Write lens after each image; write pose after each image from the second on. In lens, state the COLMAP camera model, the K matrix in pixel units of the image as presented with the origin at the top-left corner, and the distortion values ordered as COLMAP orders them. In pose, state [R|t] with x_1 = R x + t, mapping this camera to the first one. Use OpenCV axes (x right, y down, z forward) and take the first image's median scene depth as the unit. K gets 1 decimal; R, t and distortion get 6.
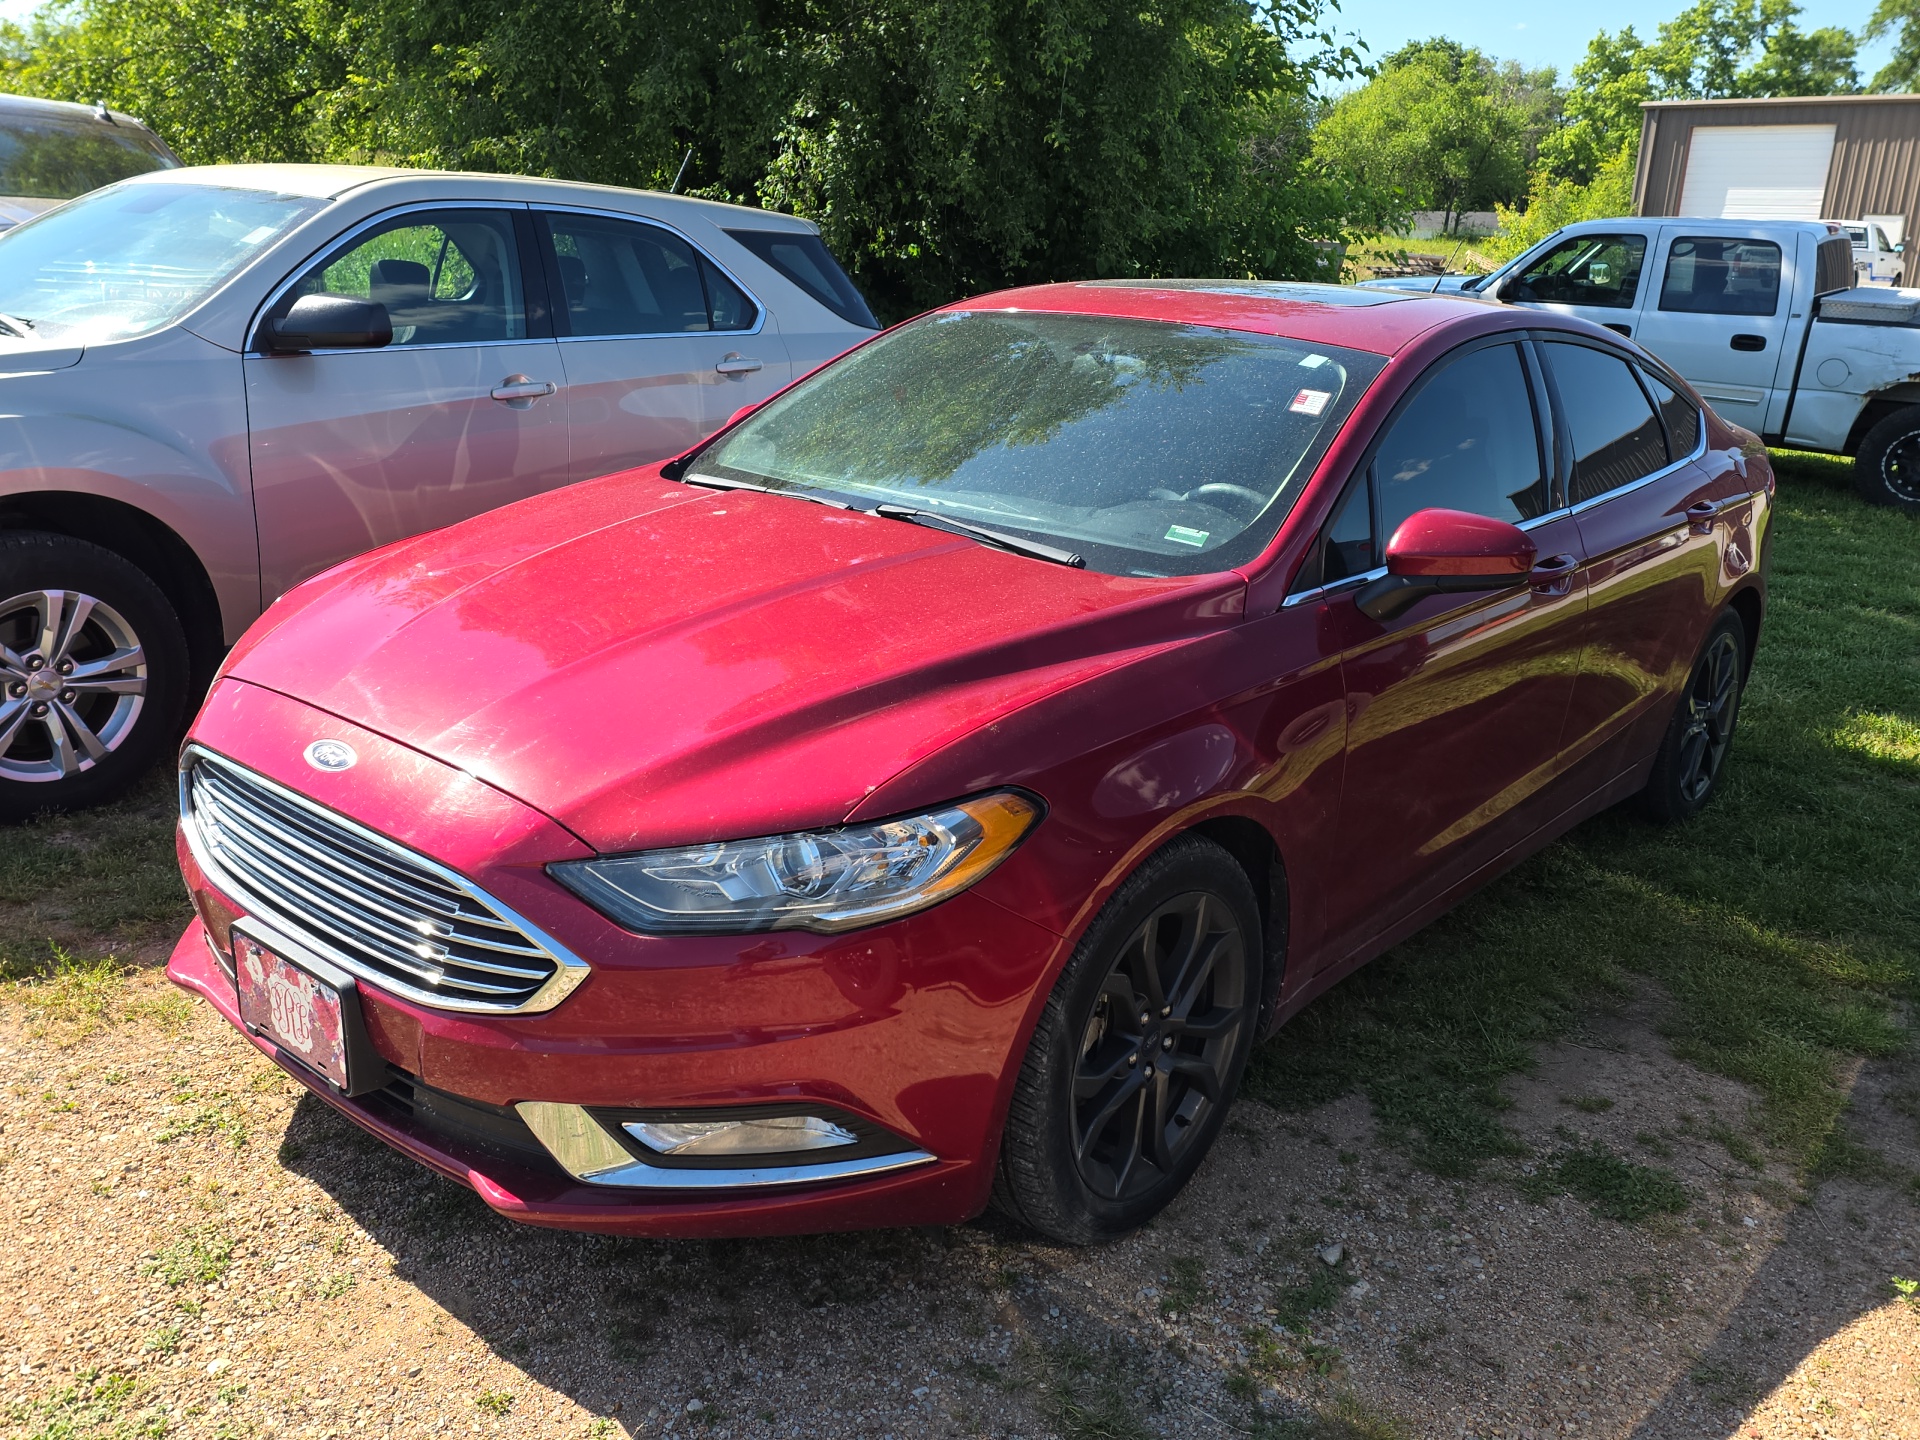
lens RADIAL K [[1594.6, 0, 969.1], [0, 1594.6, 722.8], [0, 0, 1]] dist [0.069654, -0.059310]
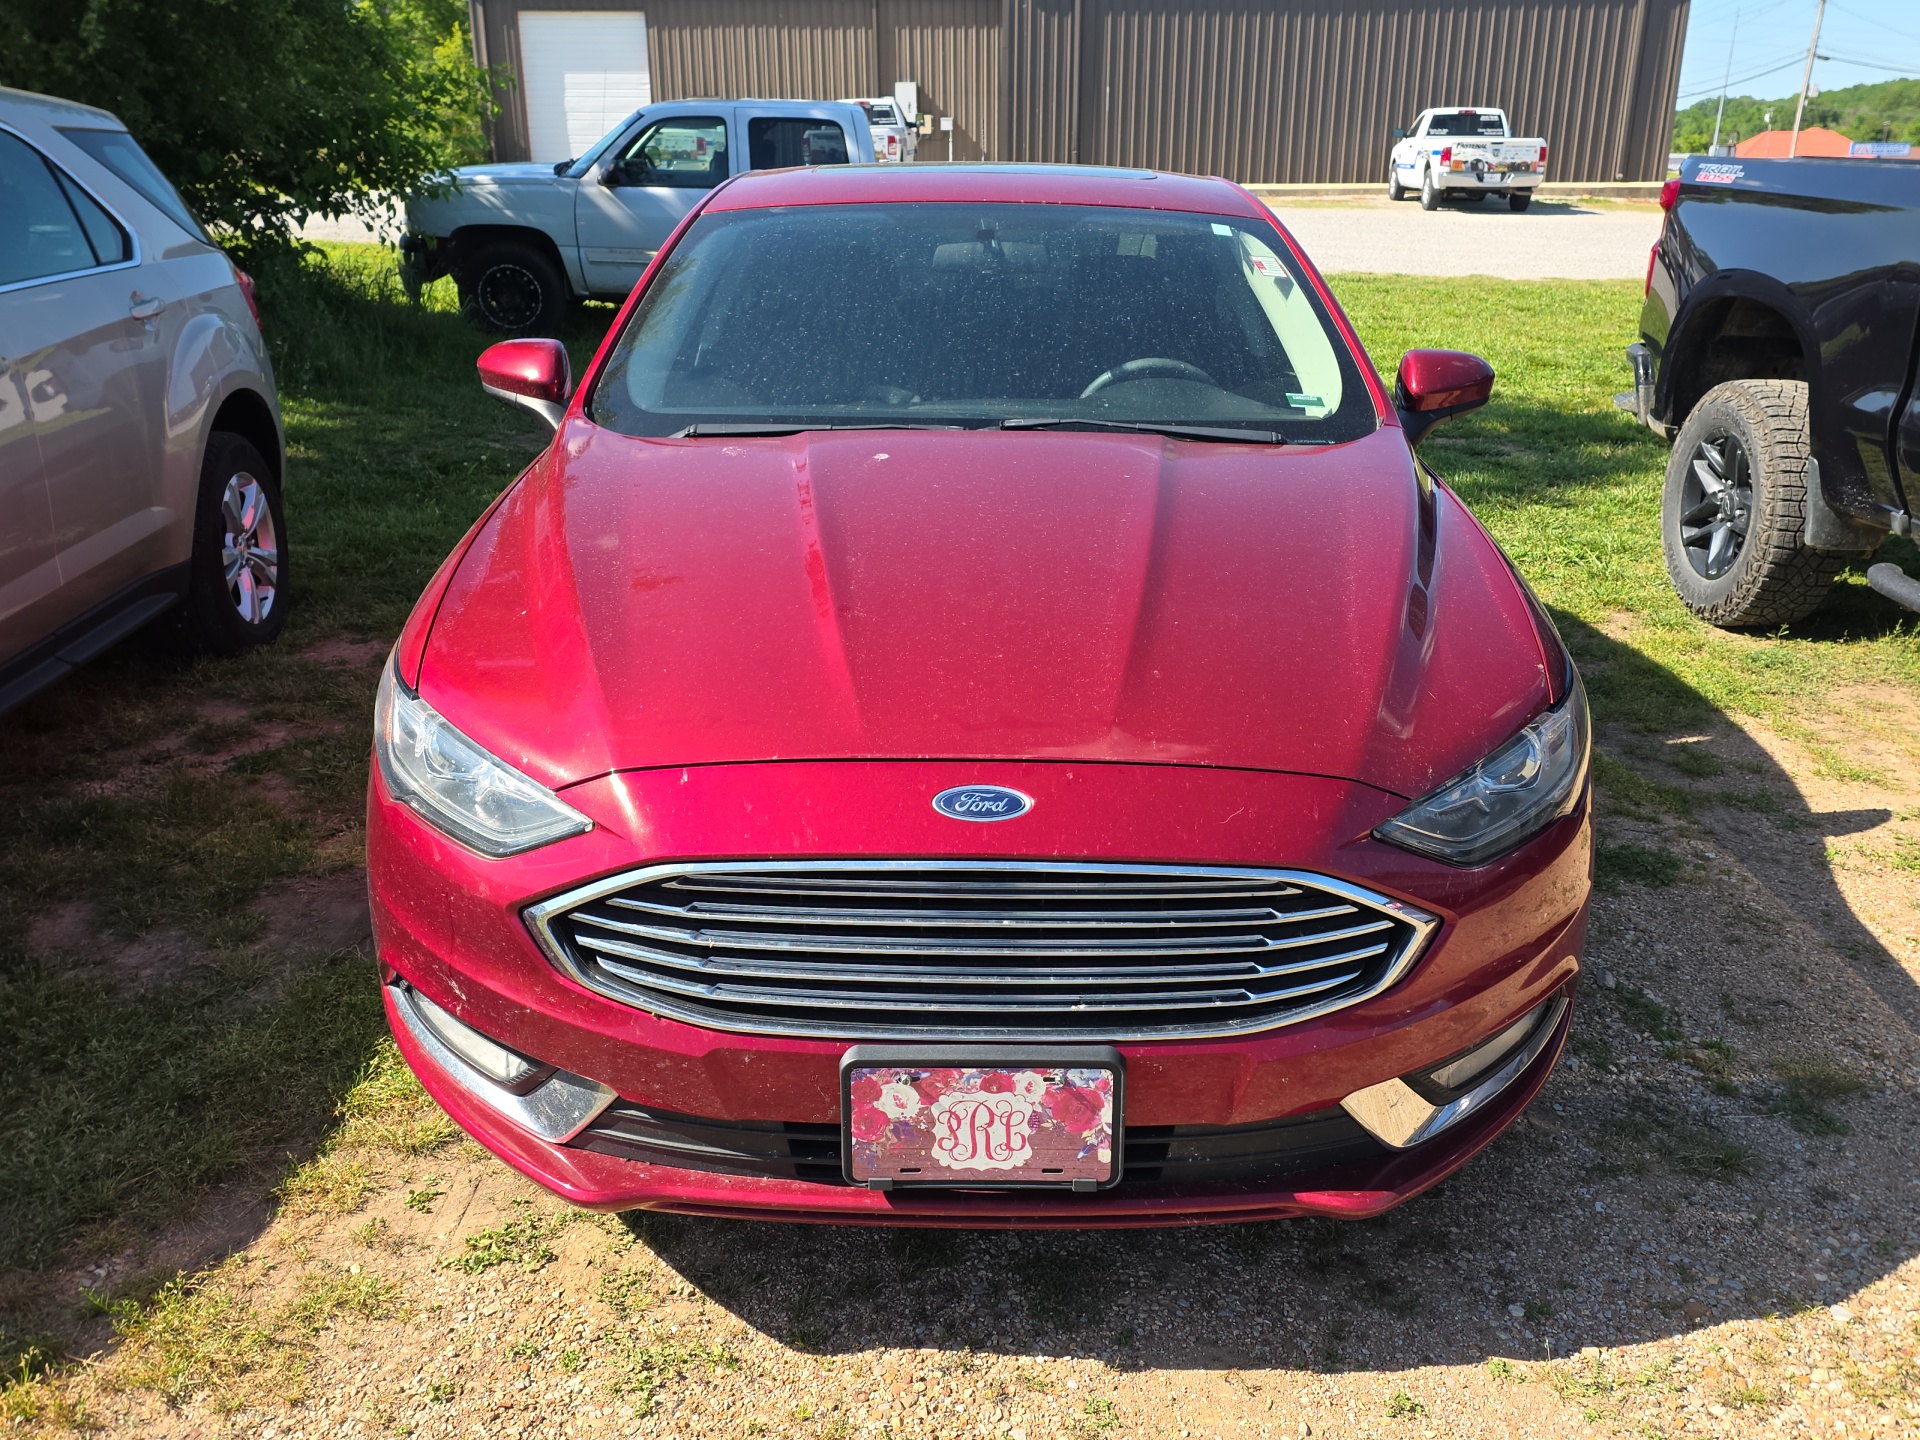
lens RADIAL K [[1594.6, 0, 970.7], [0, 1594.6, 716.0], [0, 0, 1]] dist [0.069654, -0.059310]
pose [[0.758117, -0.254044, 0.600599, -0.813829], [0.218149, 0.966734, 0.133550, -0.120950], [-0.614548, 0.029773, 0.788318, 0.357901]]
